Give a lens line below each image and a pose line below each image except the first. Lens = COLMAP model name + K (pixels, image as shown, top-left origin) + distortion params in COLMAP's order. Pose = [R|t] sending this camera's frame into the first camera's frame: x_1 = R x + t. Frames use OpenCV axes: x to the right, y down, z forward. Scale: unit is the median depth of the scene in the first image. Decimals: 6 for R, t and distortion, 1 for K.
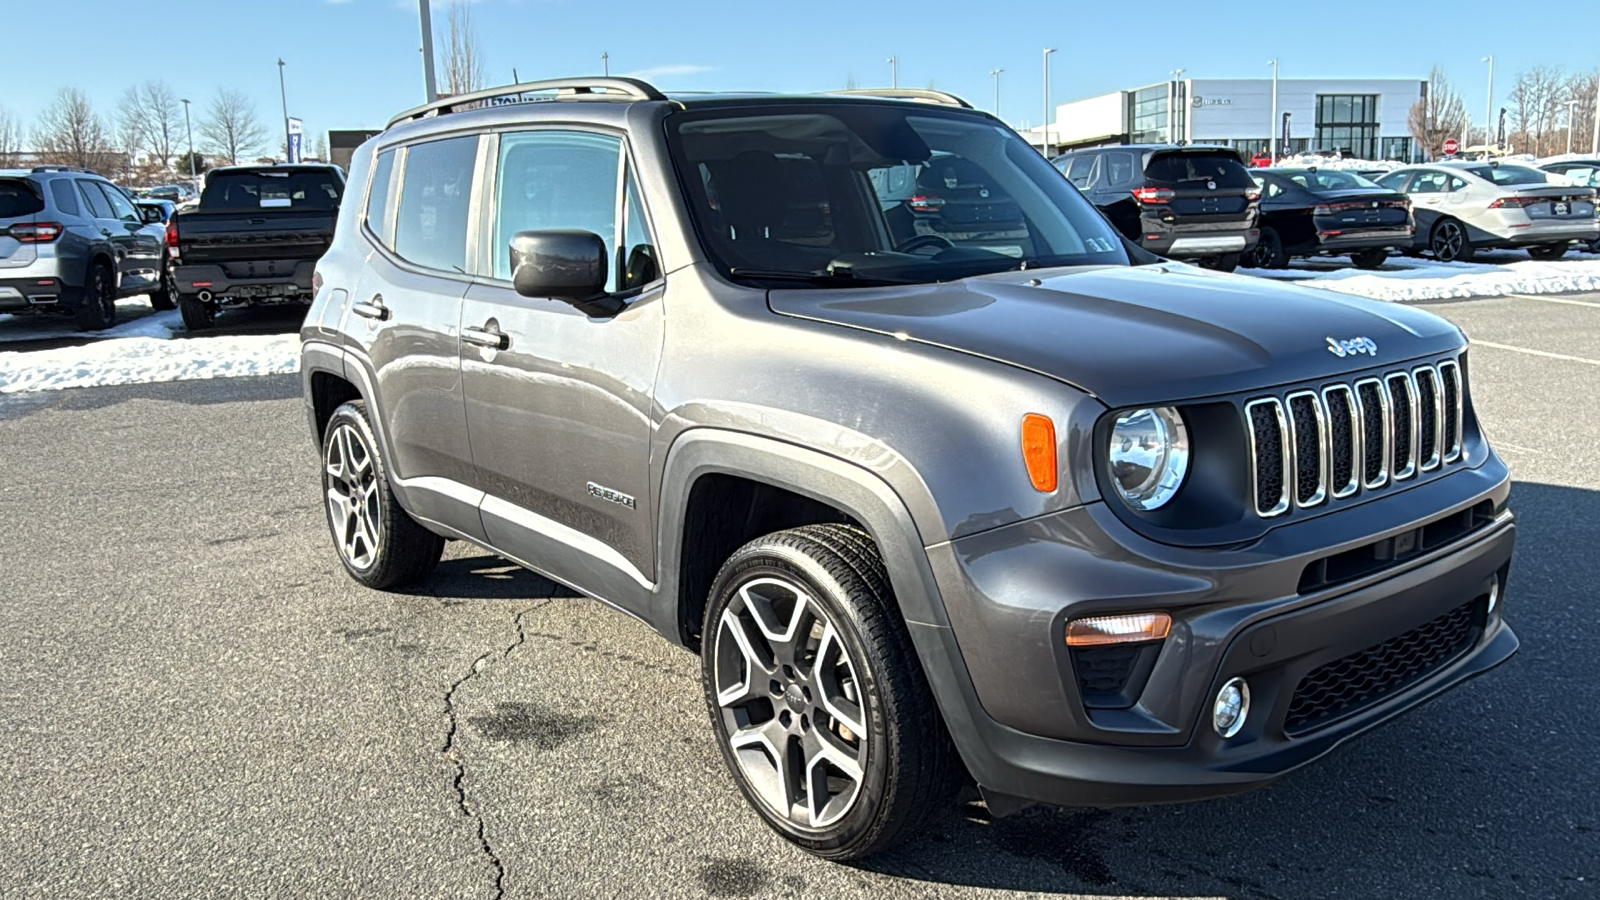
lens RADIAL K [[1291.7, 0, 801.9], [0, 1291.7, 447.3], [0, 0, 1]] dist [0.006209, -0.012981]
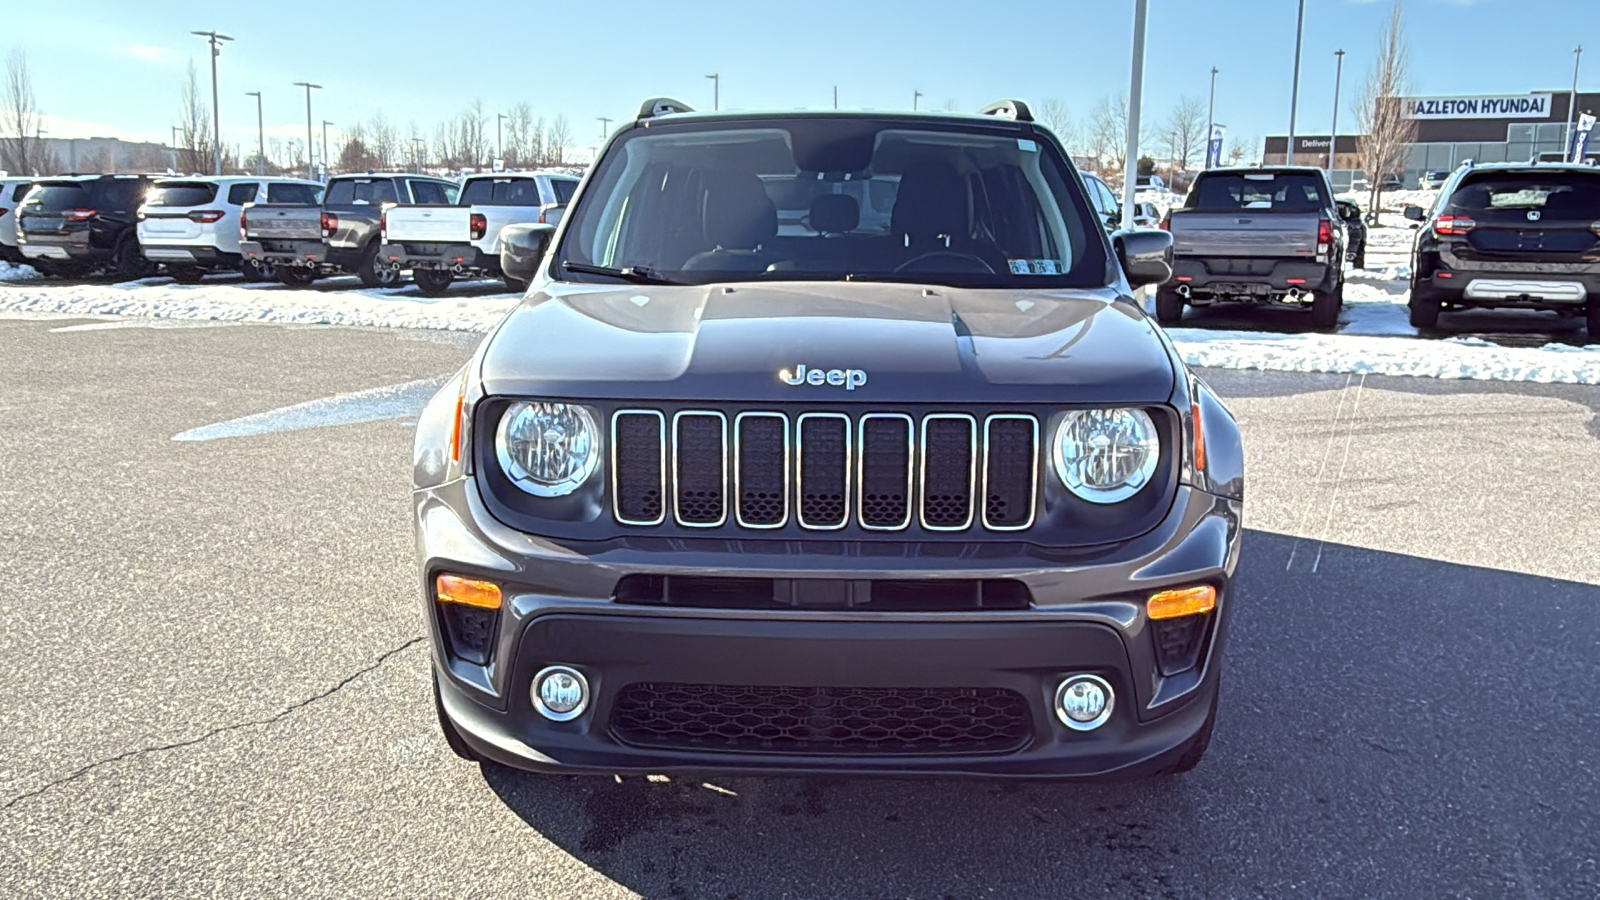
lens RADIAL K [[1291.7, 0, 801.9], [0, 1291.7, 447.3], [0, 0, 1]] dist [0.006209, -0.012981]
pose [[0.761803, 0.148504, -0.630558, 0.619316], [-0.150847, 0.987278, 0.050272, -0.043403], [0.630001, 0.056821, 0.774513, 0.155771]]
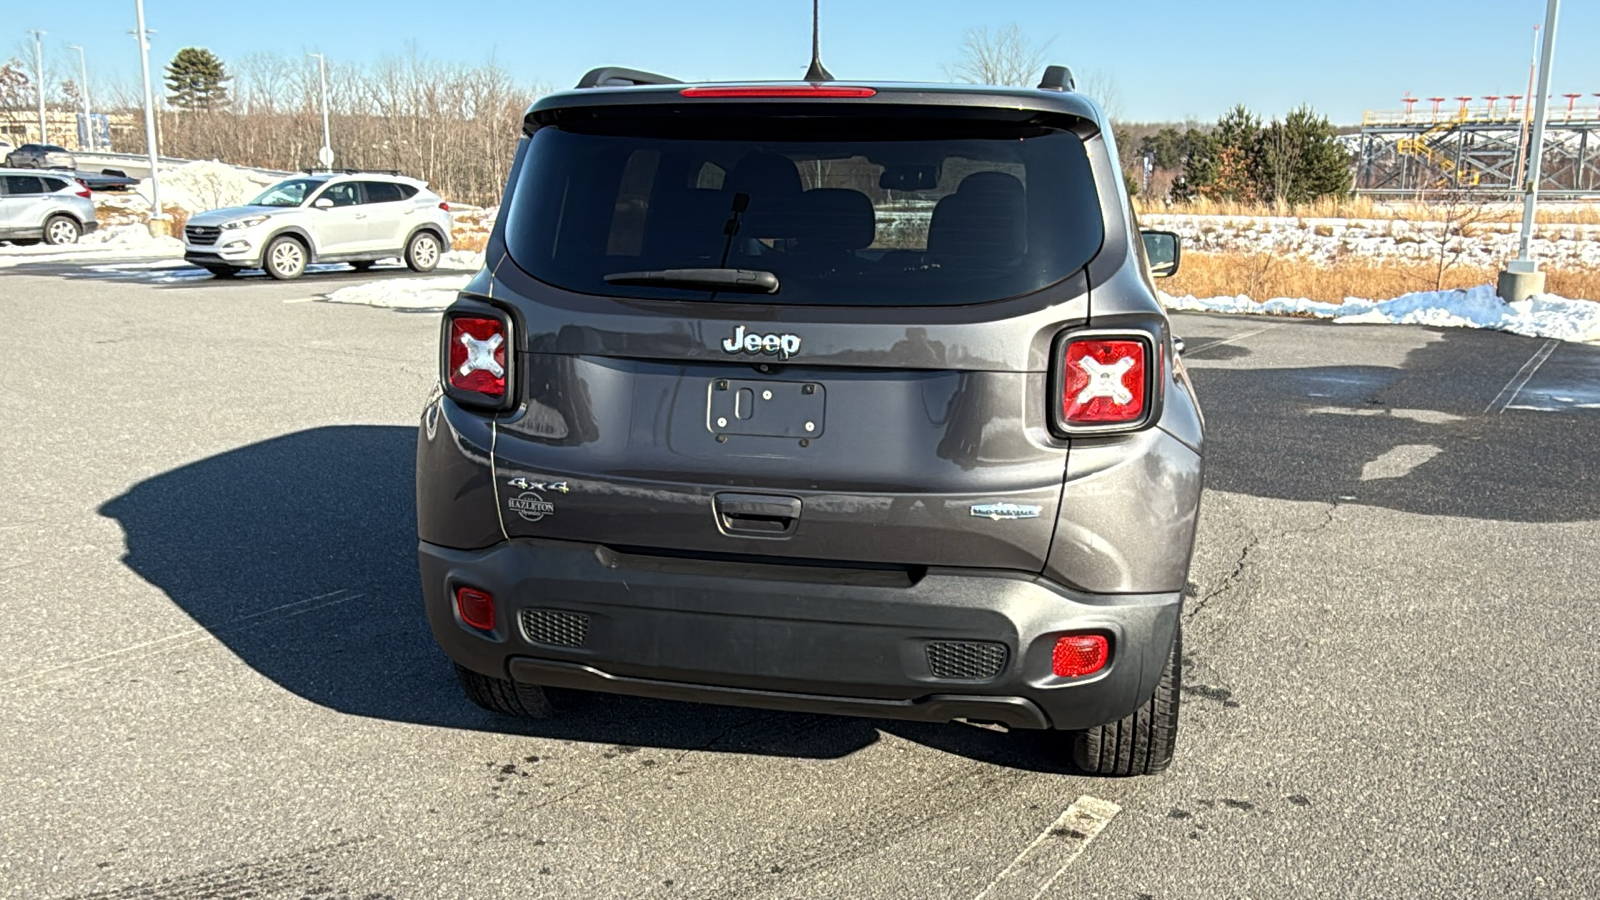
lens RADIAL K [[1291.7, 0, 801.9], [0, 1291.7, 447.3], [0, 0, 1]] dist [0.006209, -0.012981]
pose [[-0.652670, -0.126701, 0.746973, -0.801025], [0.144958, 0.946821, 0.287257, -0.312954], [-0.743646, 0.295764, -0.599595, 1.695036]]
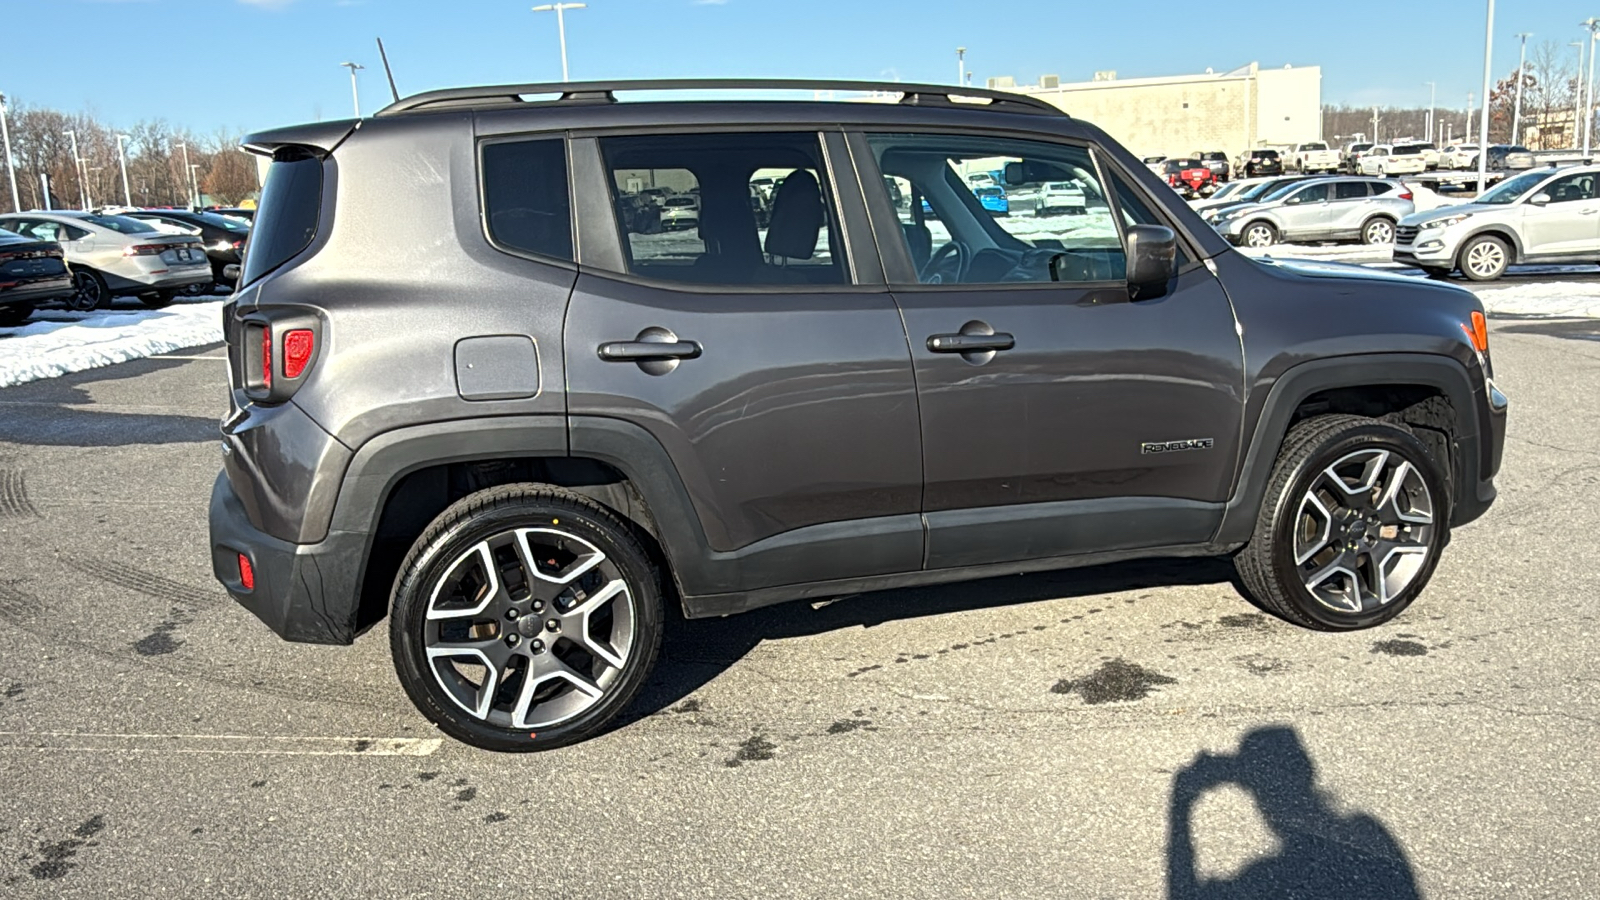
lens RADIAL K [[1291.7, 0, 801.9], [0, 1291.7, 447.3], [0, 0, 1]] dist [0.006209, -0.012981]
pose [[0.350297, -0.153794, 0.923926, -1.030564], [0.195082, 0.976774, 0.088628, -0.101437], [-0.916098, 0.149195, 0.372164, 0.654712]]
